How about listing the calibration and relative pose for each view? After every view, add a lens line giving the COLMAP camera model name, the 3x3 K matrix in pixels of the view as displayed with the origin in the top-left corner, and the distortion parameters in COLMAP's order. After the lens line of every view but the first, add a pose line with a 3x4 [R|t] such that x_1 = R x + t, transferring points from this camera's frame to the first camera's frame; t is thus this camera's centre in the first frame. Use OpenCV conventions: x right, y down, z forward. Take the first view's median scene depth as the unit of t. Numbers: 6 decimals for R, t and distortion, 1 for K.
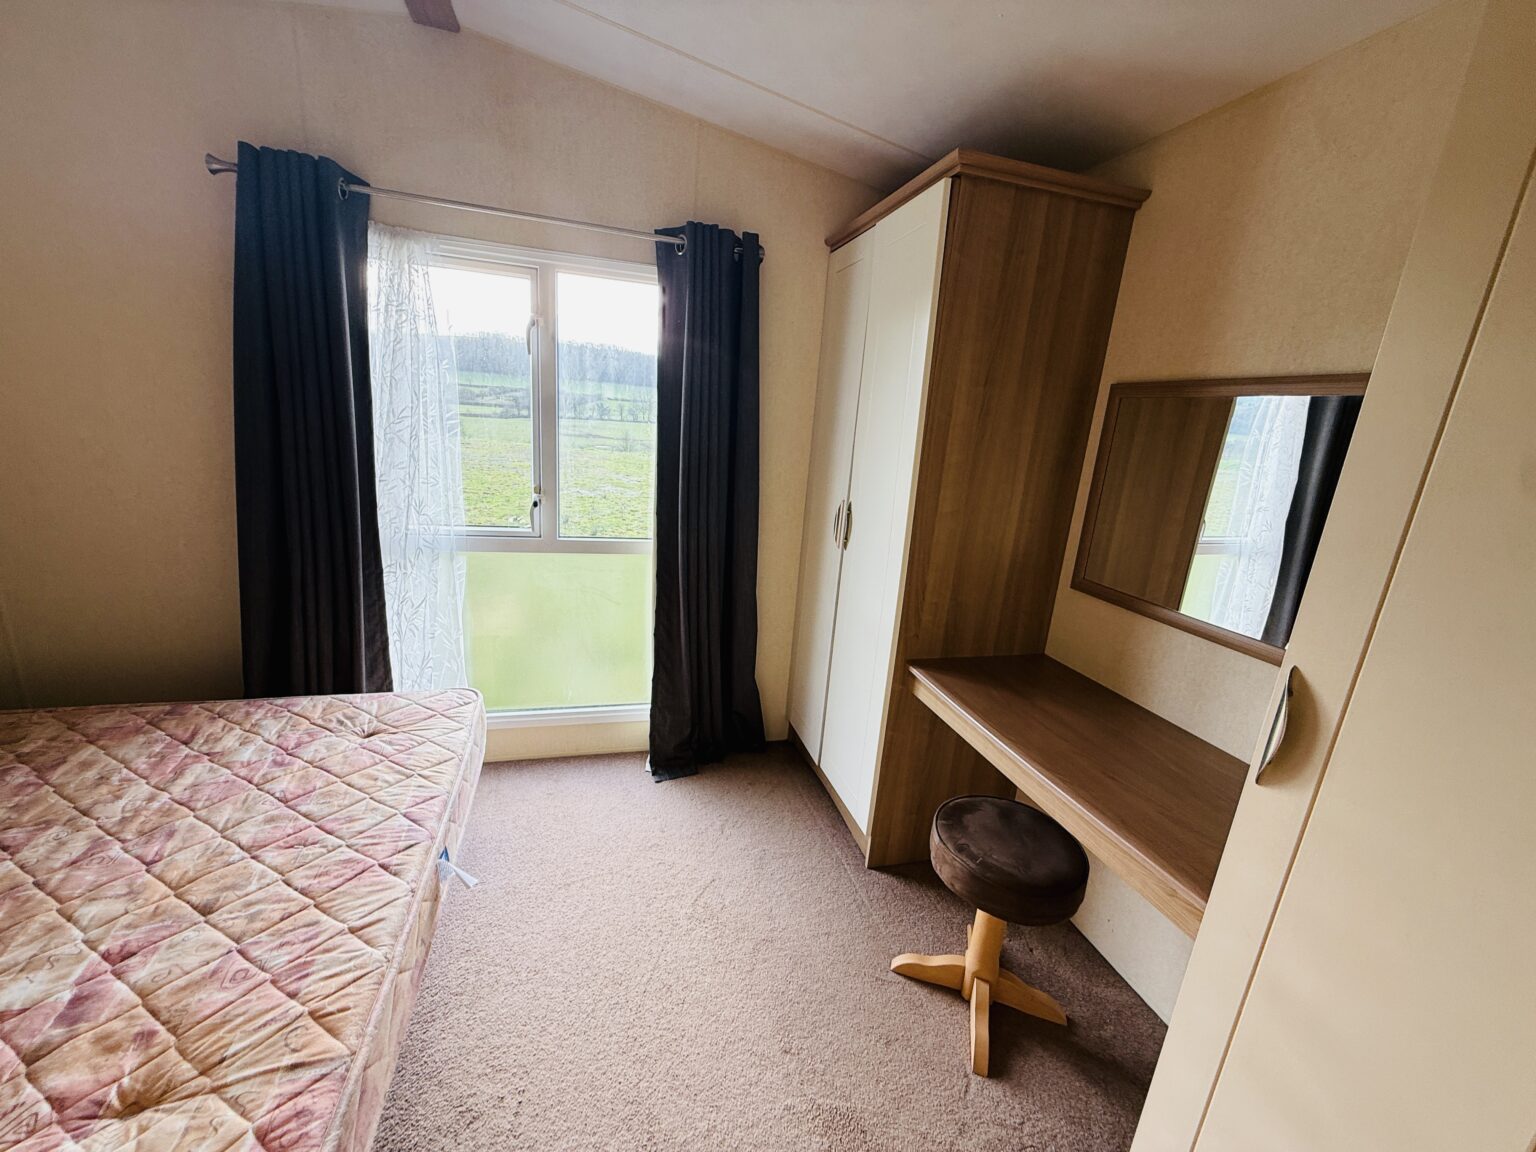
lens RADIAL K [[606.6, 0, 761.7], [0, 606.6, 576.7], [0, 0, 1]] dist [-0.001933, 0.000294]
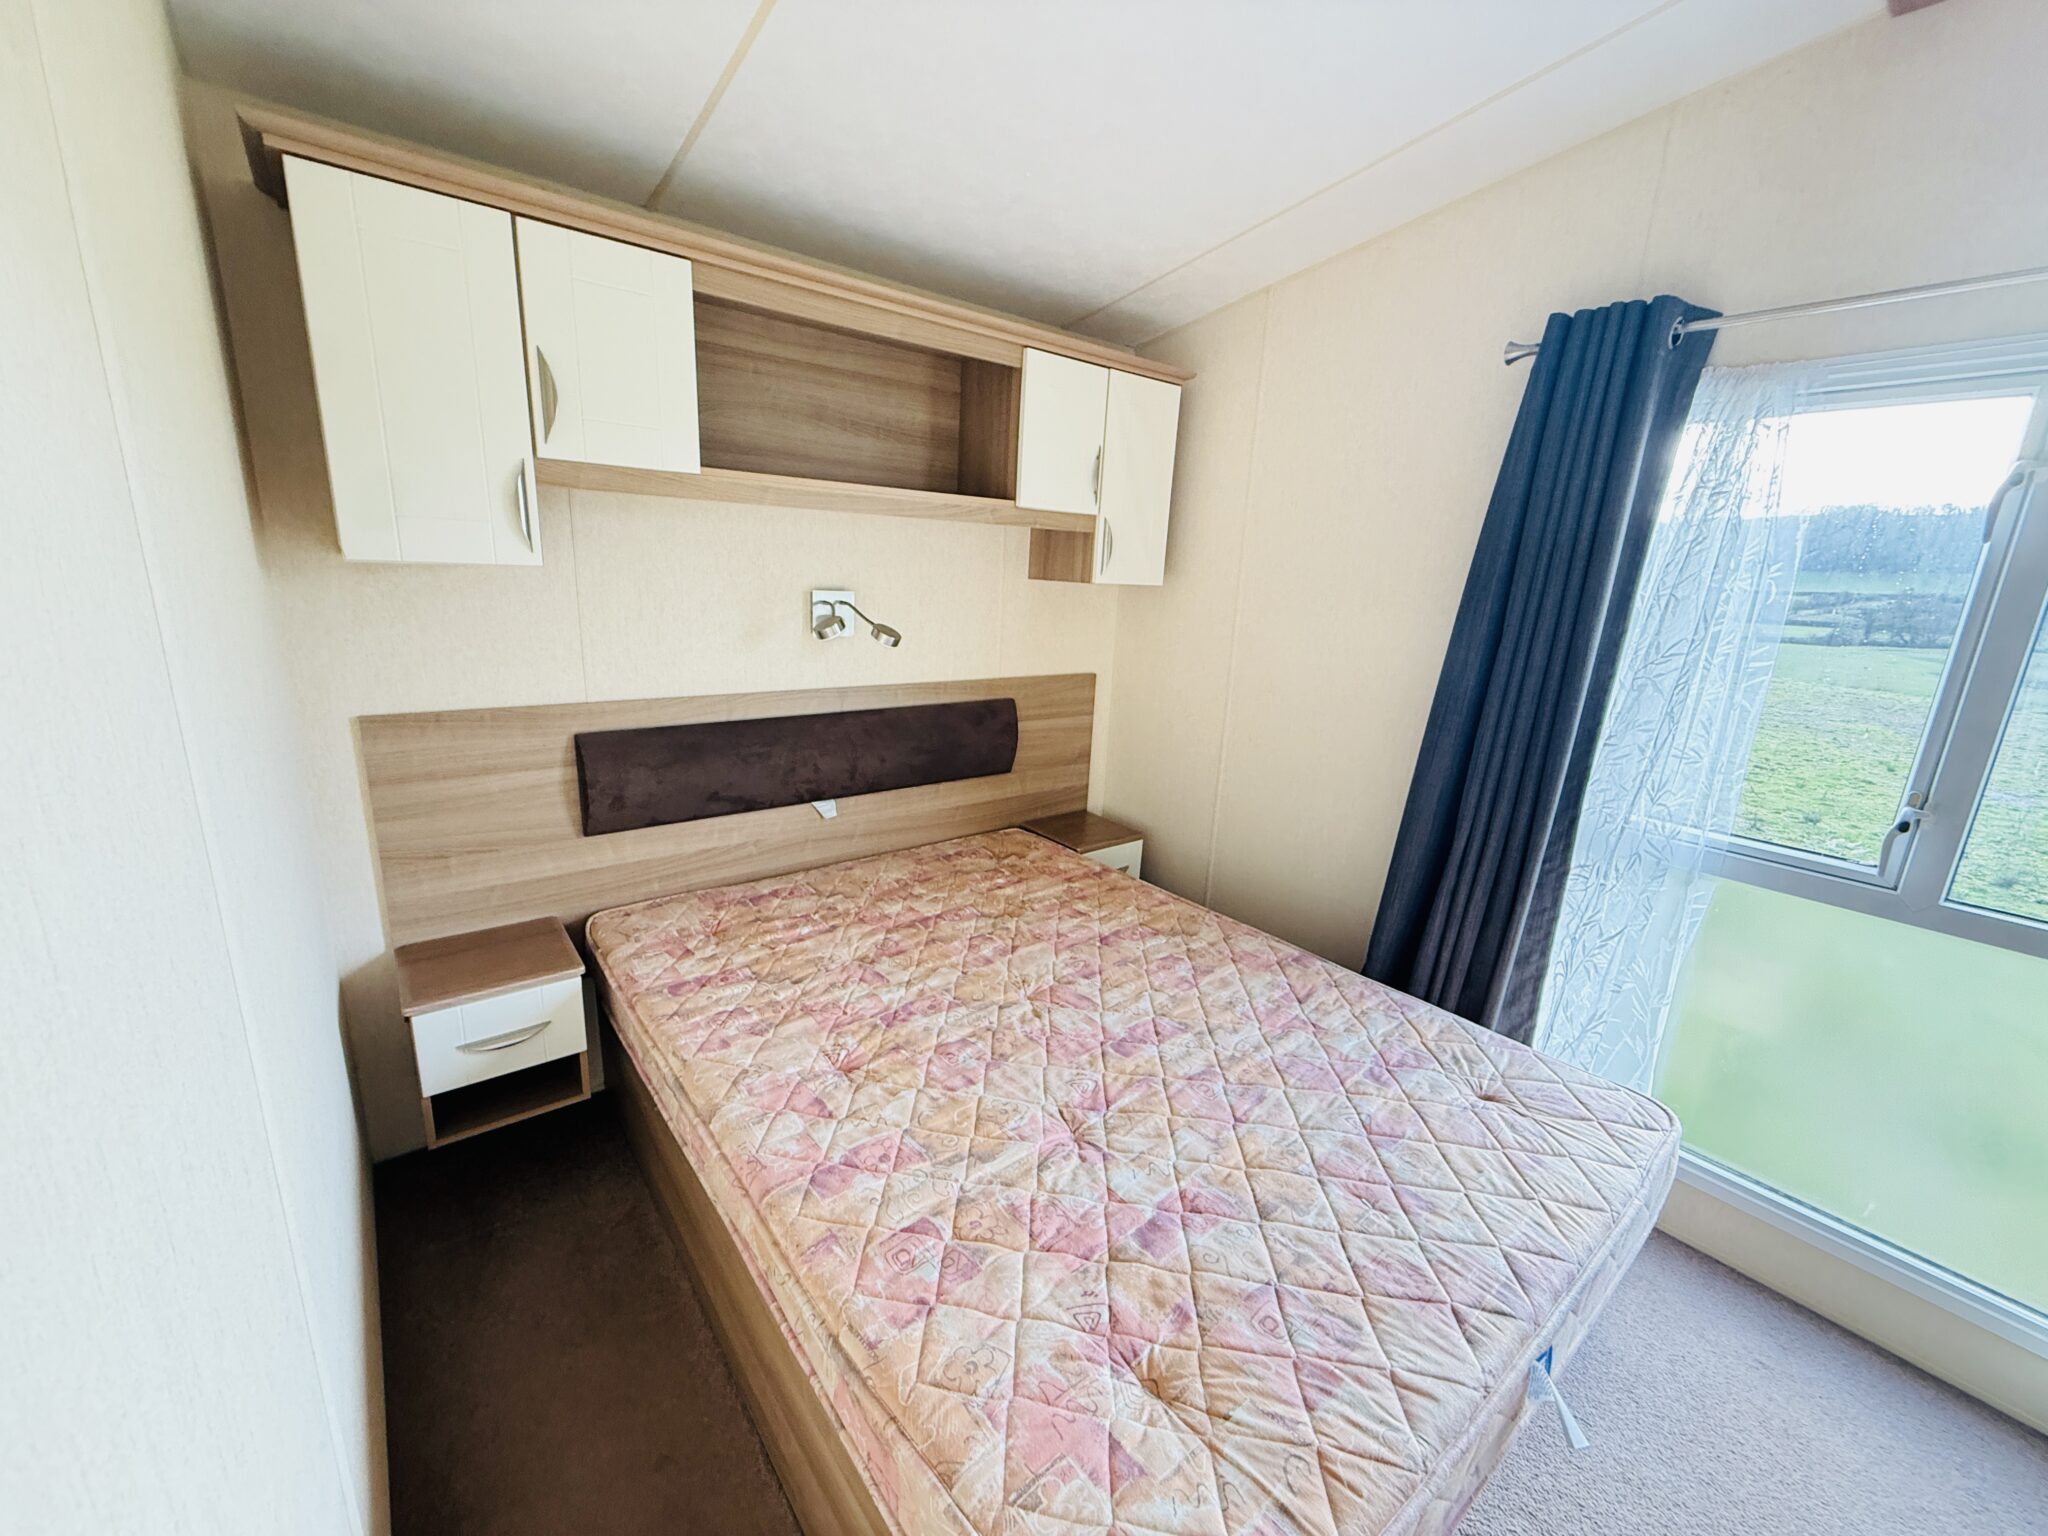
lens RADIAL K [[808.8, 0, 1020.0], [0, 808.8, 767.1], [0, 0, 1]] dist [-0.001933, 0.000294]
pose [[0.389669, 0.162338, -0.906534, -0.085658], [-0.251495, 0.965685, 0.064826, -0.039761], [0.885950, 0.202729, 0.417125, 0.062907]]
